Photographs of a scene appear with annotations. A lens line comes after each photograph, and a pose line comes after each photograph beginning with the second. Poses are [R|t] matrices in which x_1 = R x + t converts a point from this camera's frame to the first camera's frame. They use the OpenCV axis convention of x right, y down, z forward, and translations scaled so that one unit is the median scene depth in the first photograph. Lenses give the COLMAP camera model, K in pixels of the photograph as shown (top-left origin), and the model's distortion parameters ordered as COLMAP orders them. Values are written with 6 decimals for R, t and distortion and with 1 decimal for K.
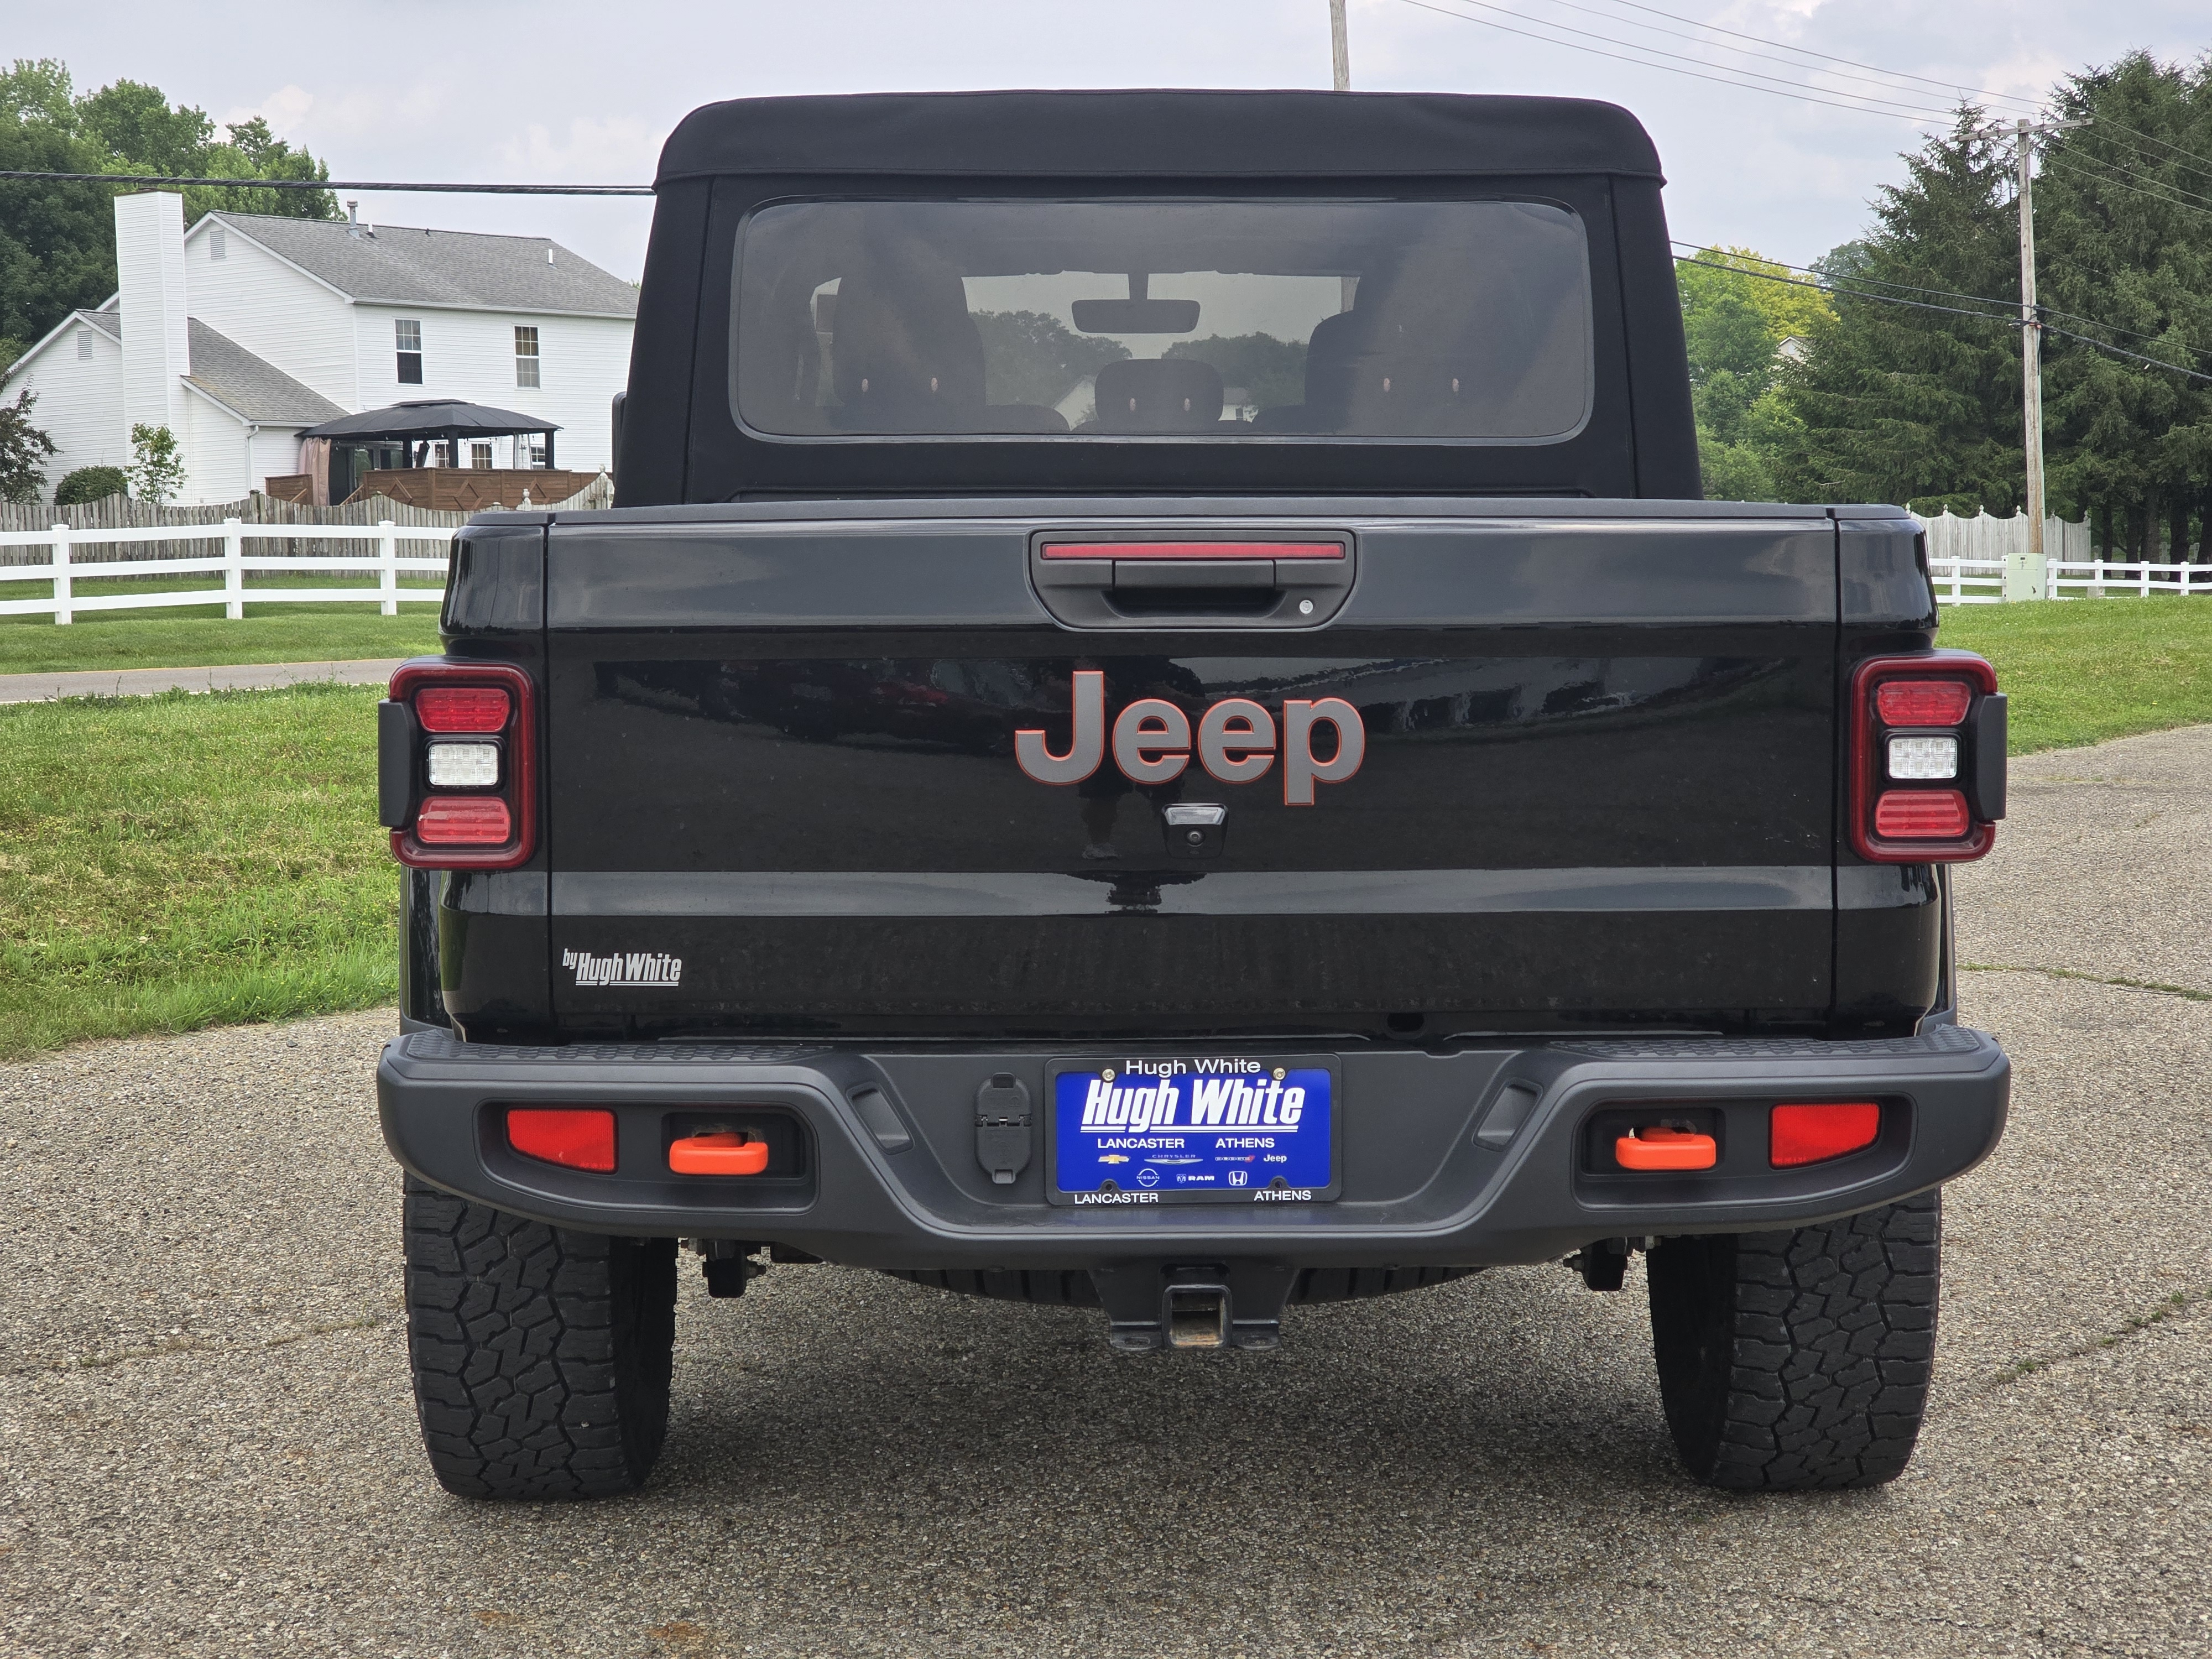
lens RADIAL K [[4307.3, 0, 1067.1], [0, 4307.3, 858.3], [0, 0, 1]] dist [-0.746239, 12.700054]
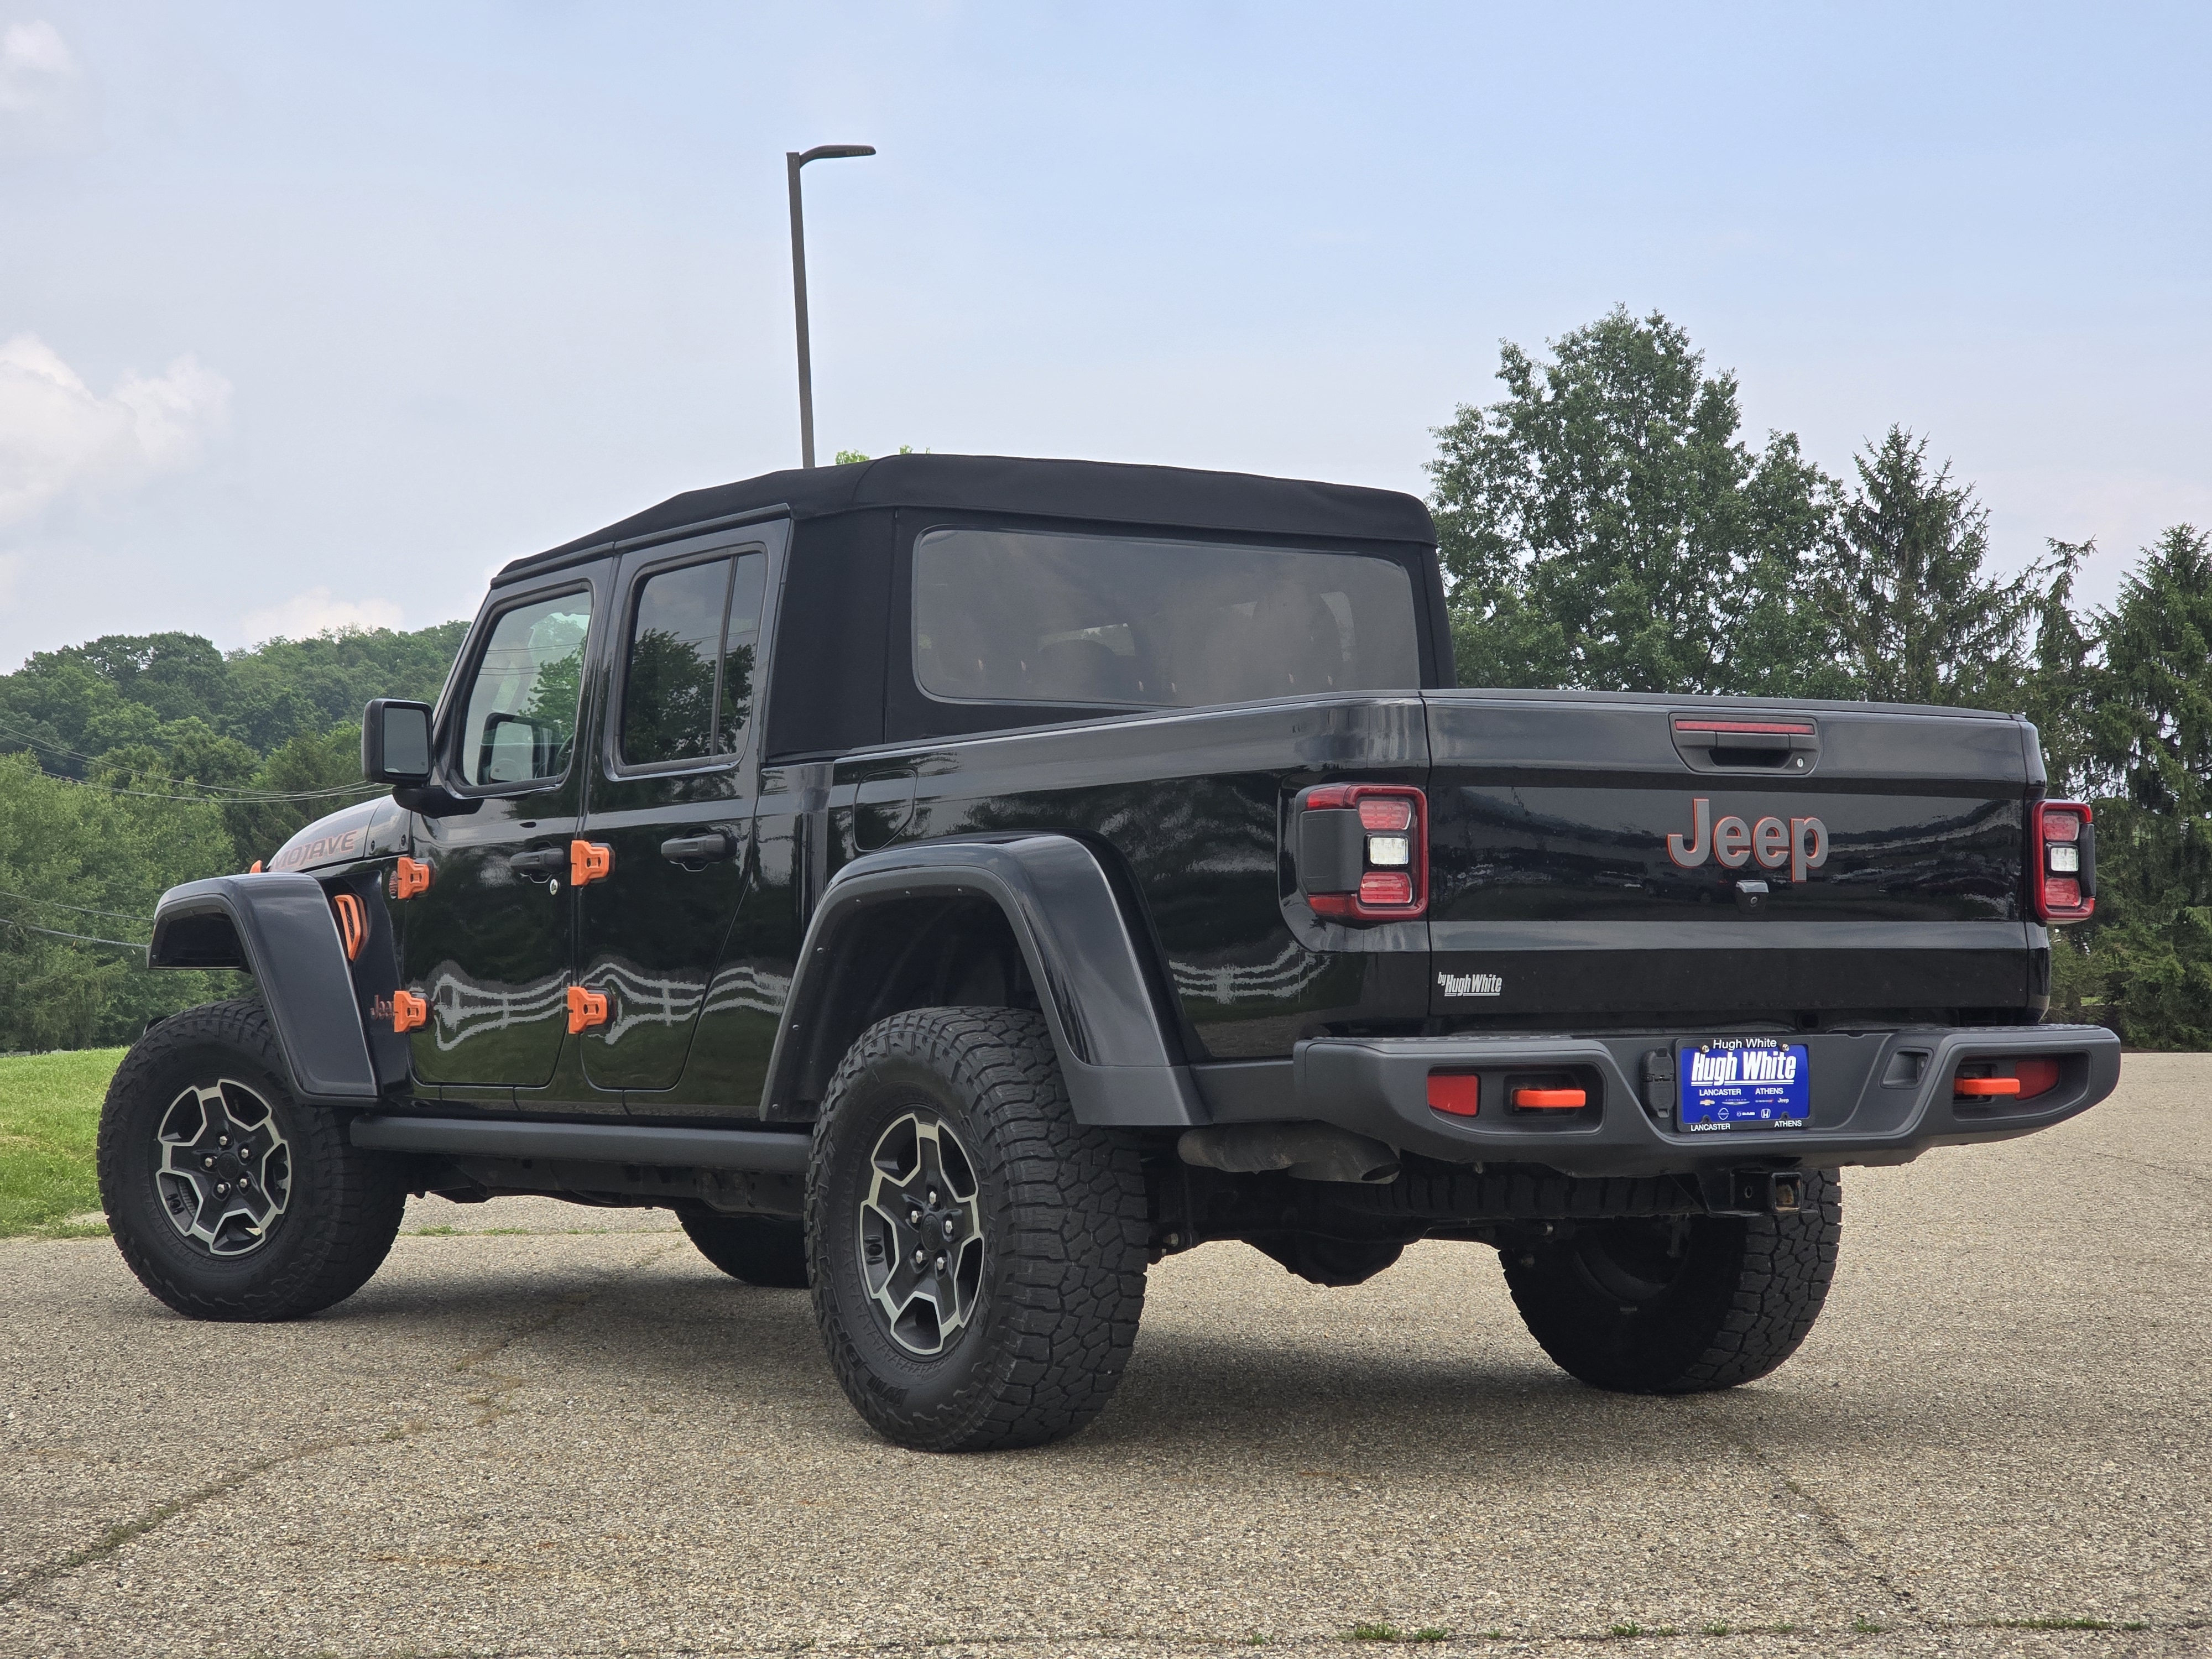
lens RADIAL K [[4380.1, 0, 933.3], [0, 4380.1, 828.1], [0, 0, 1]] dist [-0.754881, 9.906118]
pose [[0.852276, 0.016836, 0.522822, -1.088442], [0.051452, 0.991937, -0.115818, 0.141064], [-0.520556, 0.125609, 0.844538, -0.230870]]
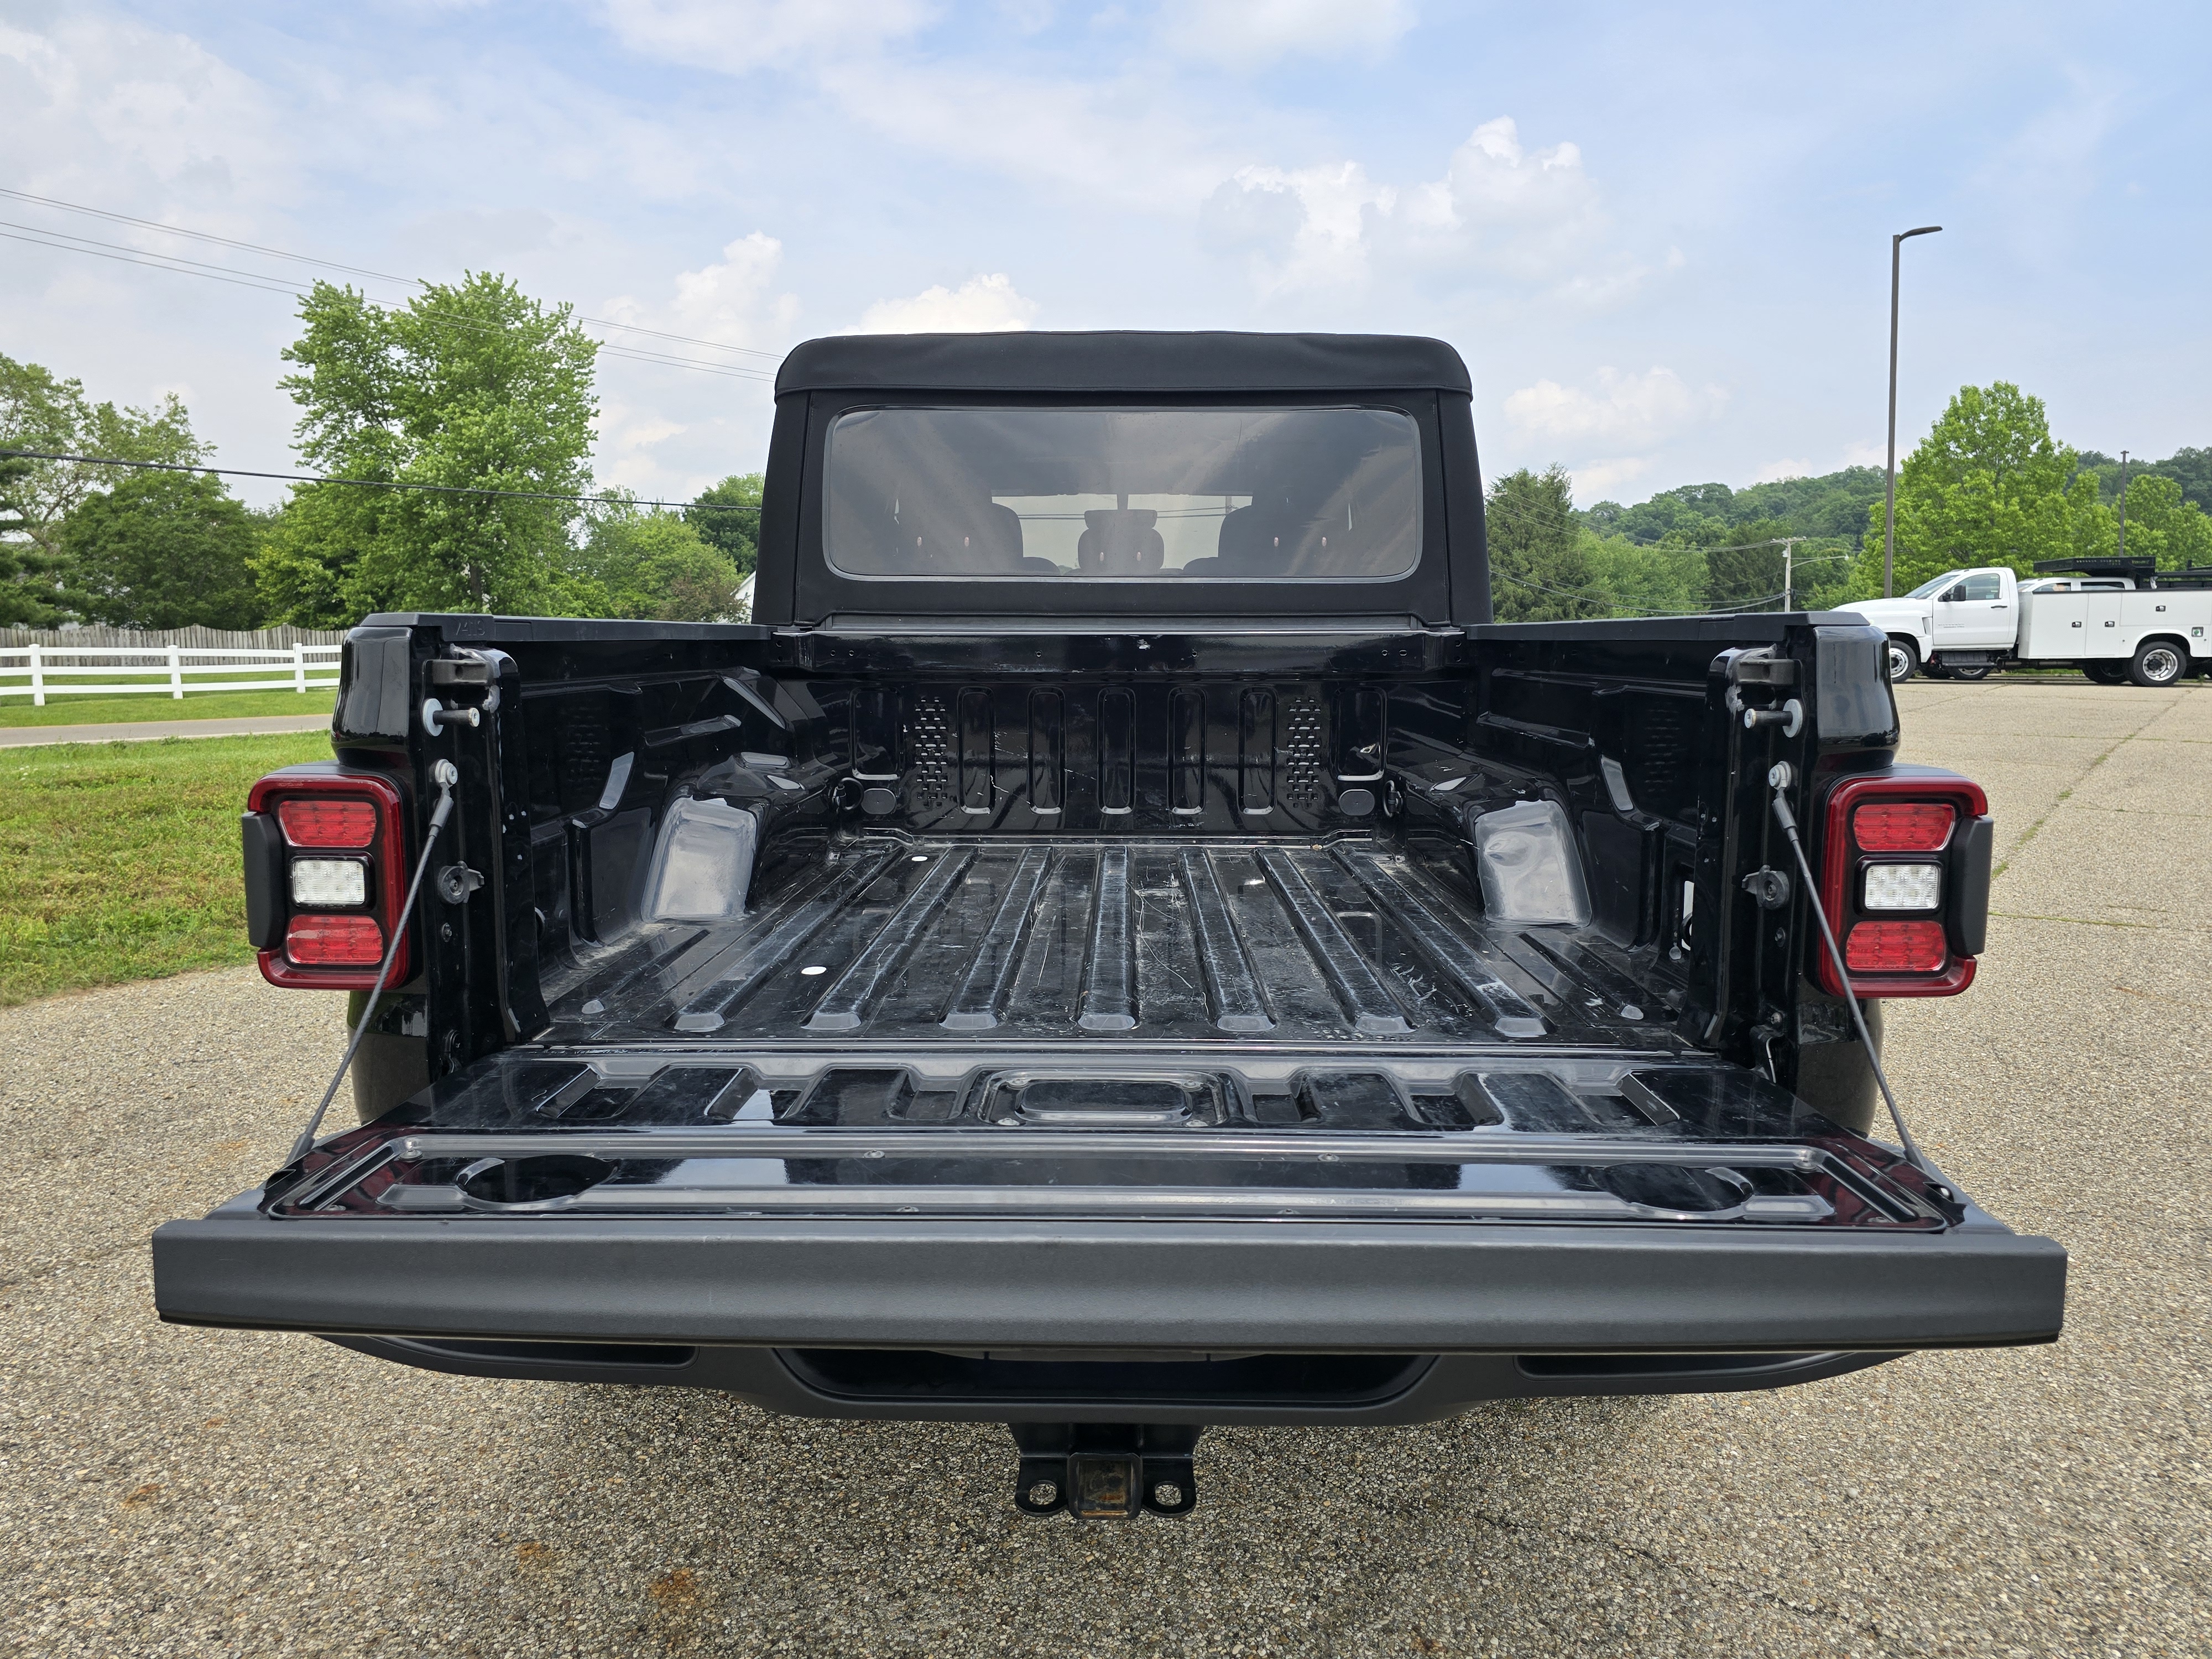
lens RADIAL K [[1462.9, 0, 1102.1], [0, 1462.9, 839.9], [0, 0, 1]] dist [0.109318, -0.113705]
pose [[0.999835, 0.006314, -0.017061, 0.033892], [-0.005348, 0.998414, 0.056043, -0.050371], [0.017388, -0.055943, 0.998283, 0.671942]]
